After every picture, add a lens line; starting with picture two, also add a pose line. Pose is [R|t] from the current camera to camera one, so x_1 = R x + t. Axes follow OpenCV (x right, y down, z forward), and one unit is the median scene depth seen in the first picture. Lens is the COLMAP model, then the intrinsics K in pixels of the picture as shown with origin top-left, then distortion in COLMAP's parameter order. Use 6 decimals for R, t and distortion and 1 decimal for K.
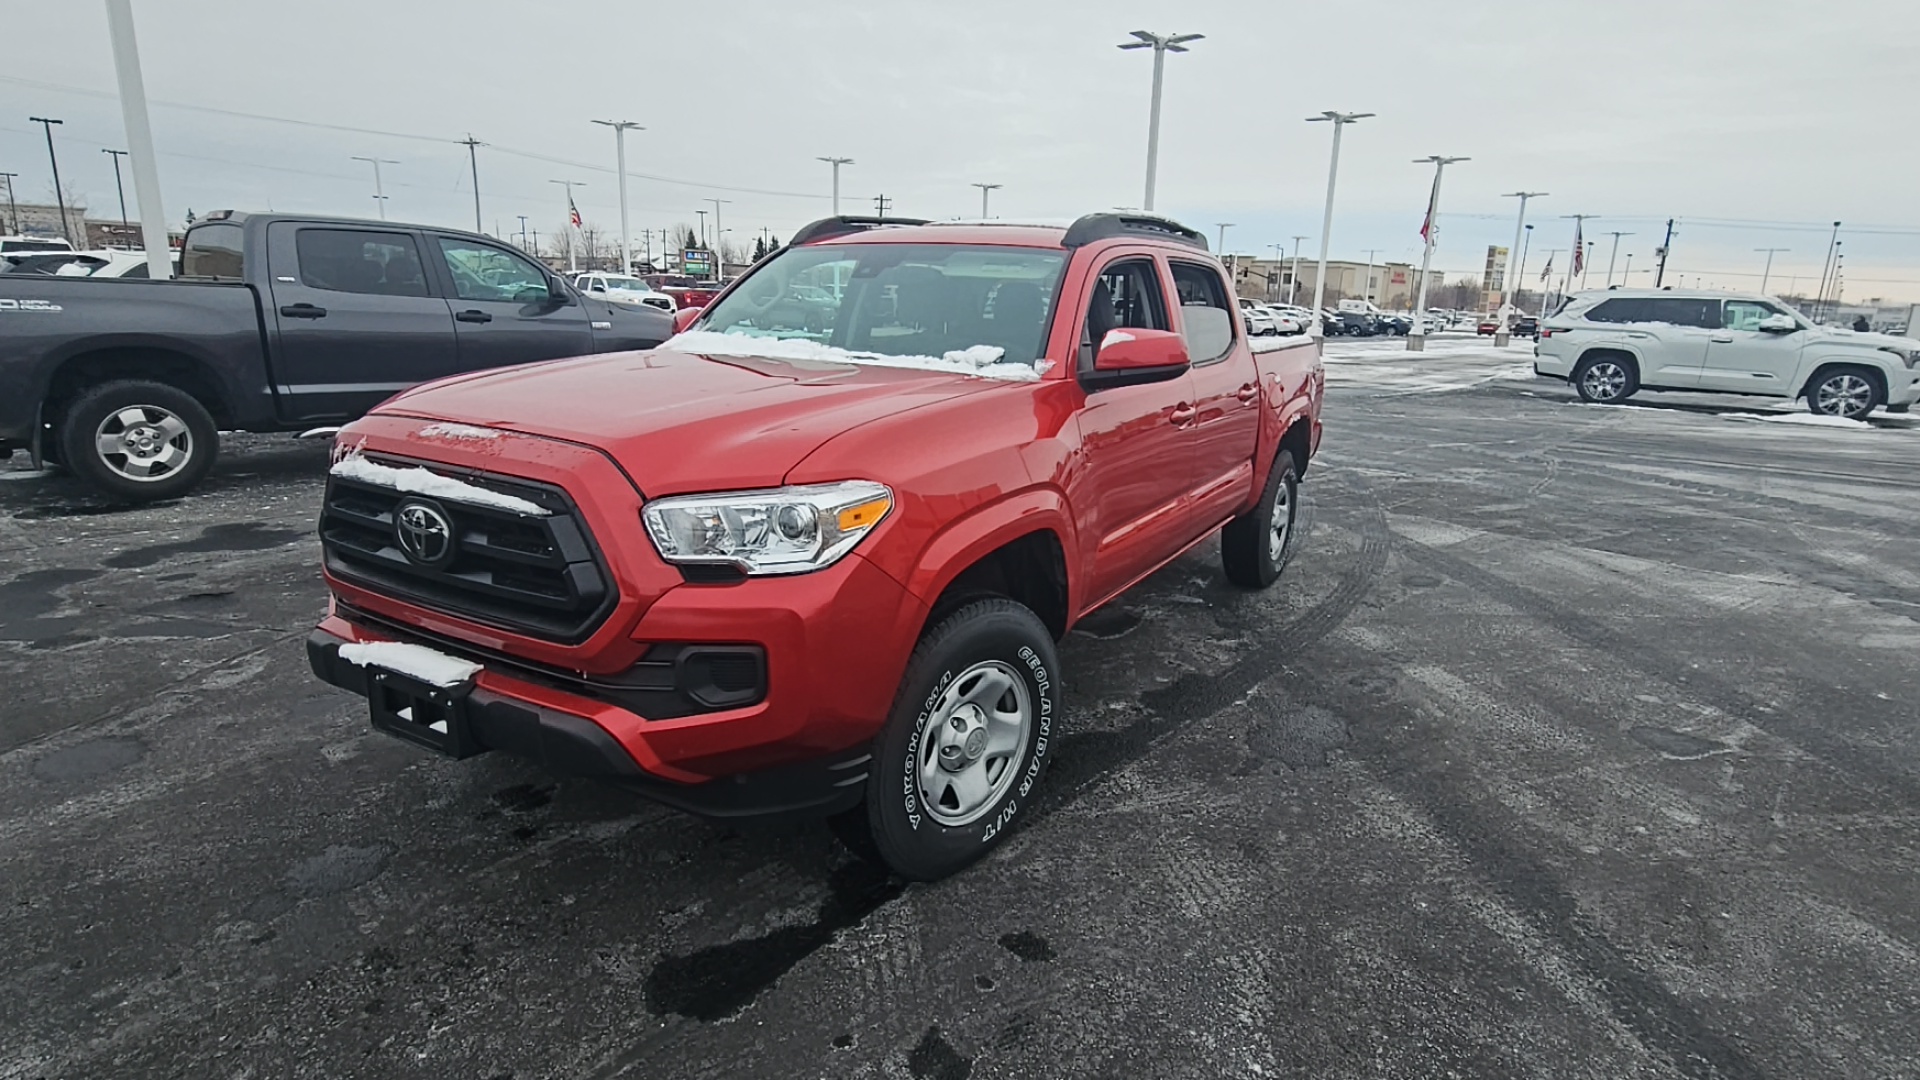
lens RADIAL K [[1000.0, 0, 970.3], [0, 1000.0, 557.8], [0, 0, 1]] dist [0.000215, 0.000388]
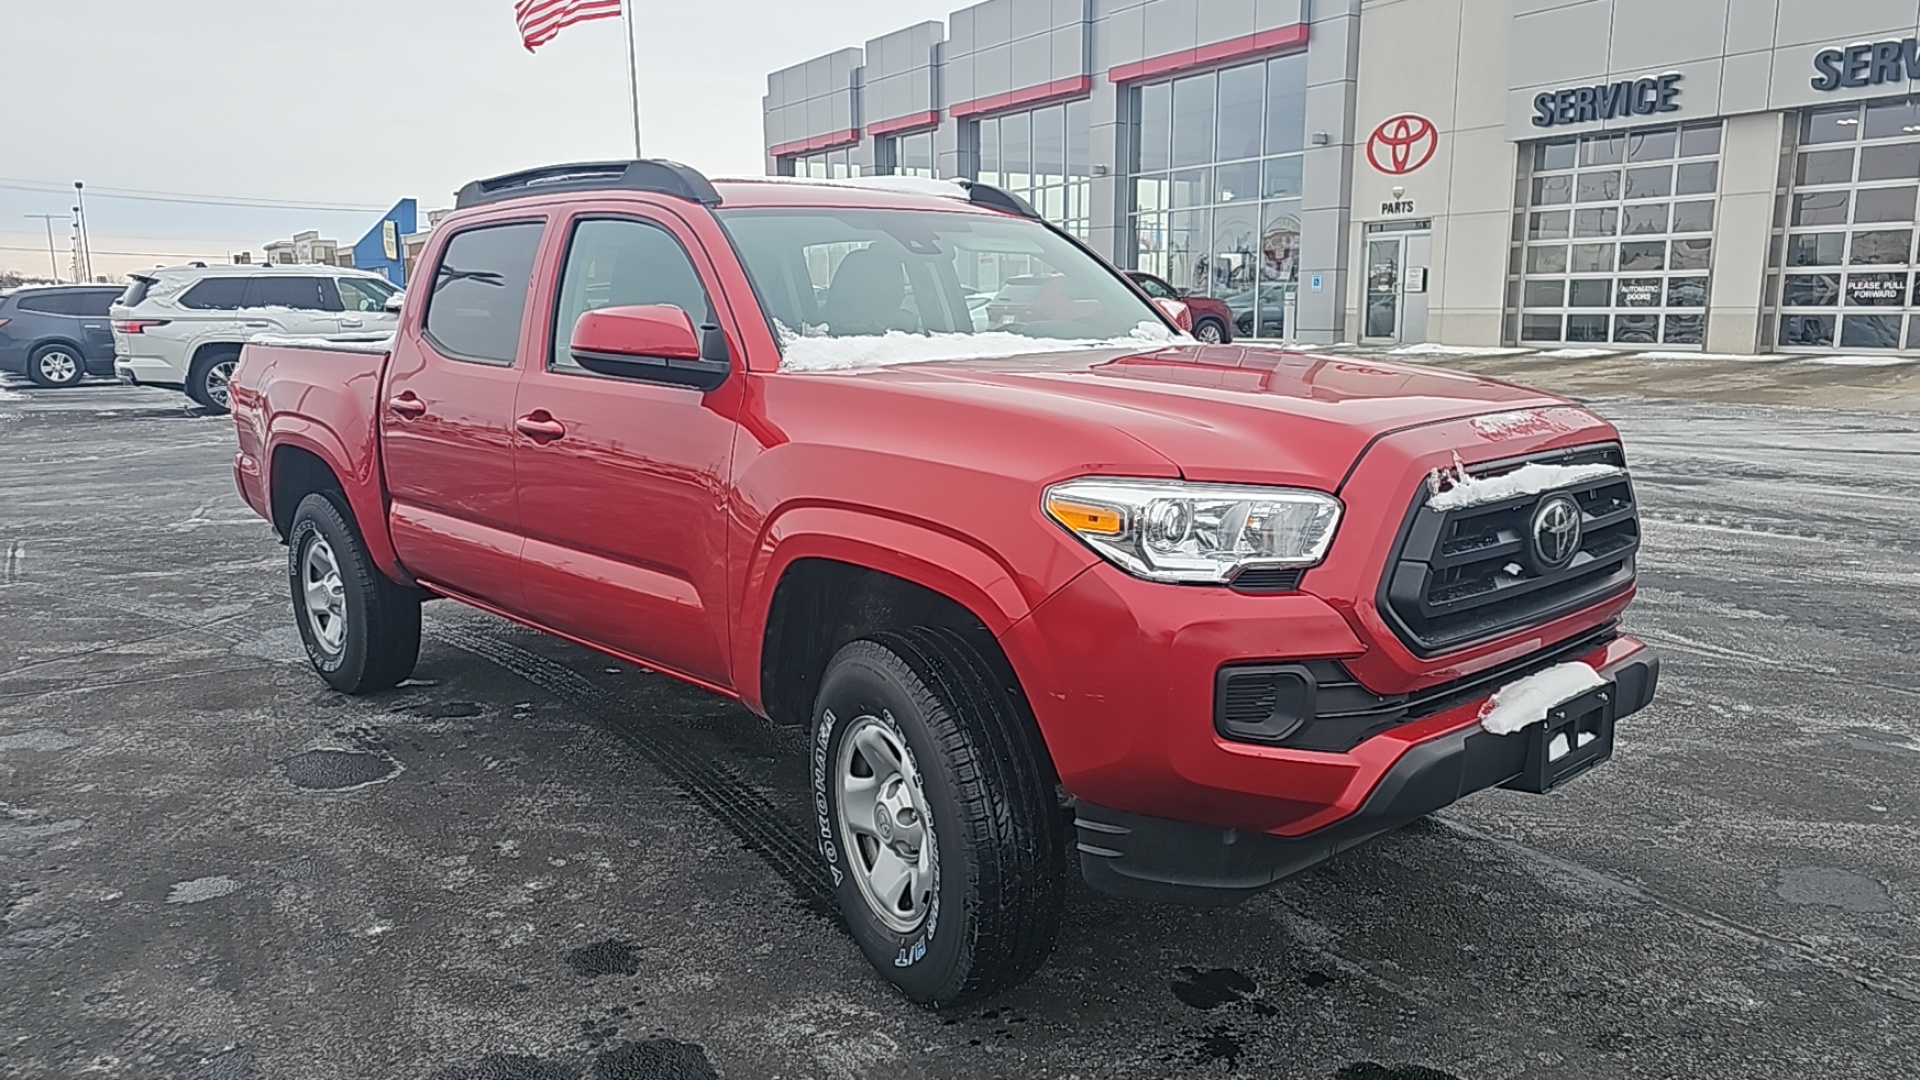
lens RADIAL K [[1387.2, 0, 970.3], [0, 1387.2, 546.8], [0, 0, 1]] dist [0.077289, -0.058561]
pose [[0.289426, -0.203405, 0.935339, -1.163162], [0.266970, 0.955539, 0.125189, -0.191235], [-0.919217, 0.213475, 0.330861, 0.666084]]
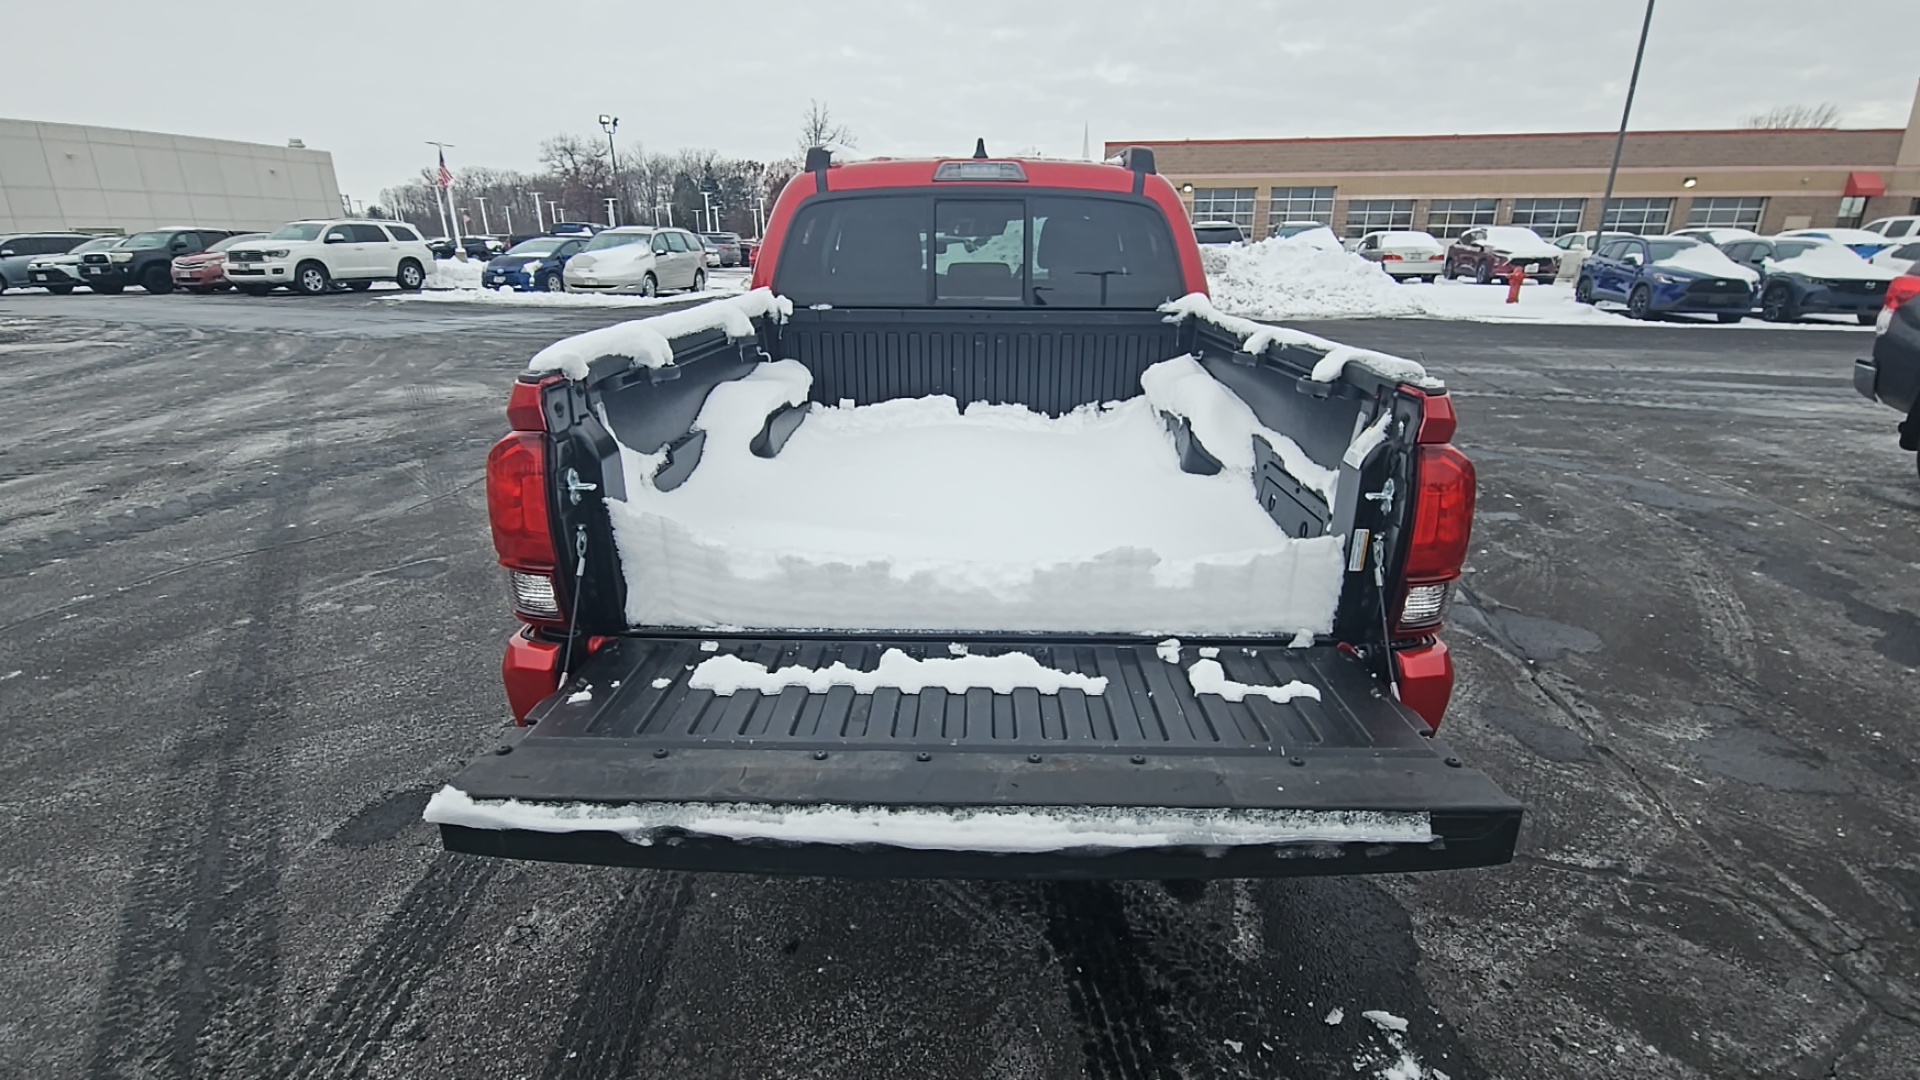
lens RADIAL K [[855.4, 0, 981.8], [0, 855.4, 534.9], [0, 0, 1]] dist [0.009040, -0.006300]
pose [[-0.862917, 0.130418, -0.488226, 0.631568], [-0.159679, 0.846257, 0.508283, -0.562829], [0.479455, 0.516565, -0.709425, 2.207170]]
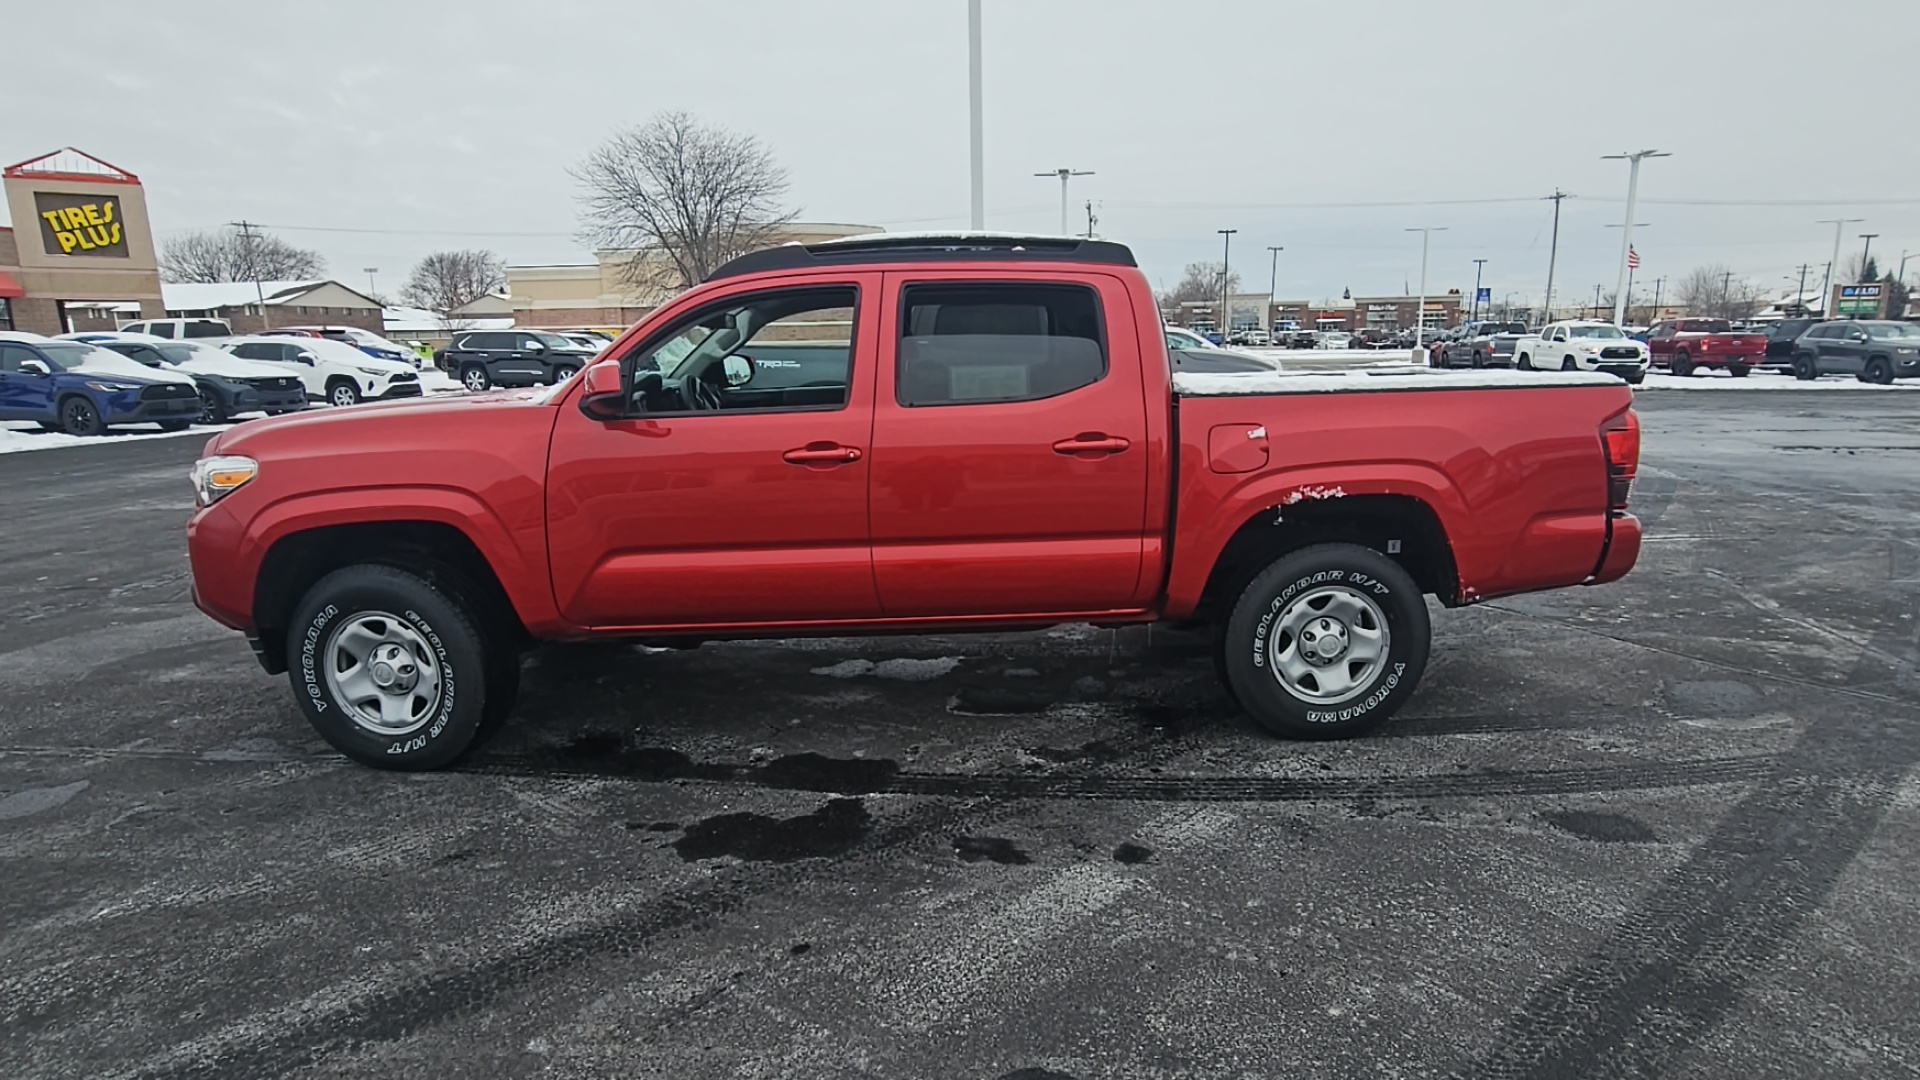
lens RADIAL K [[1000.0, 0, 975.9], [0, 1000.0, 534.5], [0, 0, 1]] dist [0.000215, 0.000388]
pose [[0.541026, 0.124632, -0.831720, 1.127641], [-0.187108, 0.982010, 0.025441, -0.130418], [0.819928, 0.141857, 0.554612, 0.664229]]
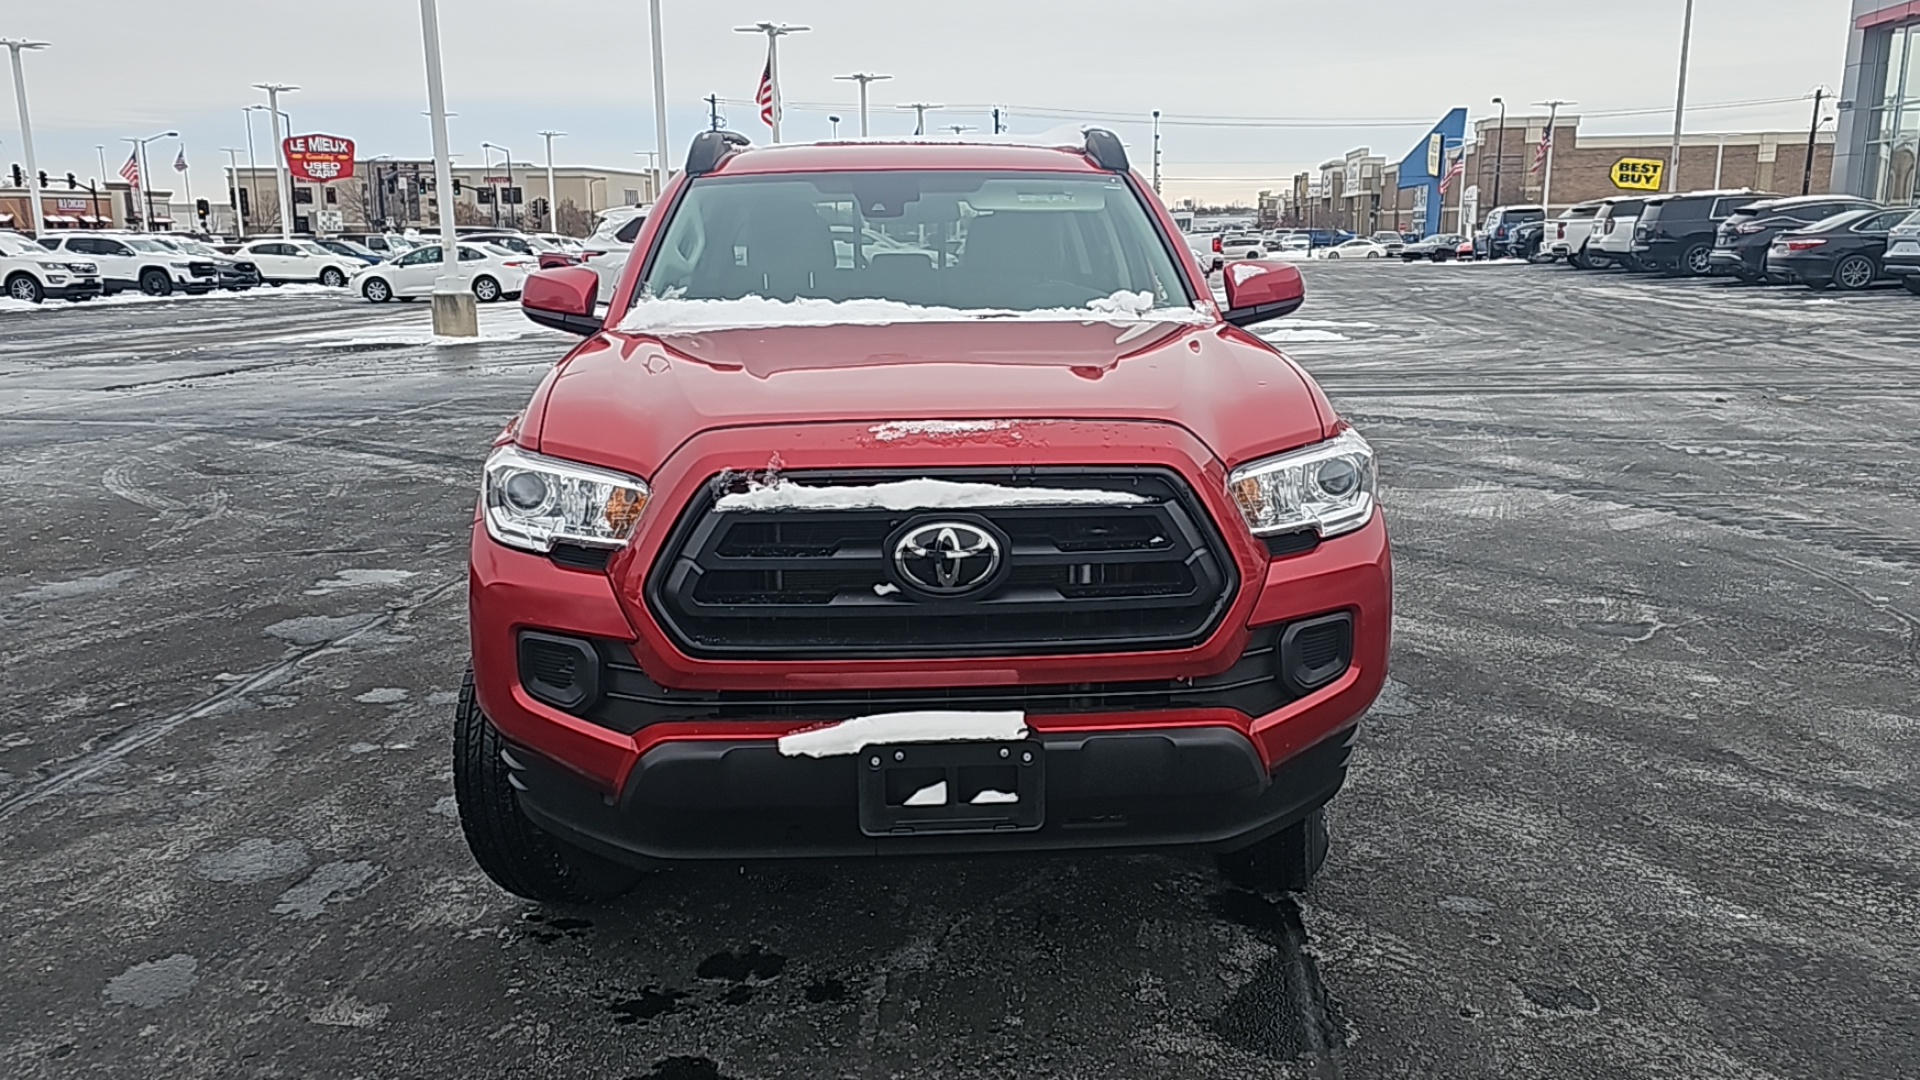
lens RADIAL K [[1551.2, 0, 958.1], [0, 1551.2, 545.4], [0, 0, 1]] dist [0.069196, -0.026835]
pose [[0.834486, -0.148628, 0.530606, -0.741095], [0.176129, 0.984366, -0.001268, -0.019239], [-0.522122, 0.094513, 0.847617, -0.026368]]
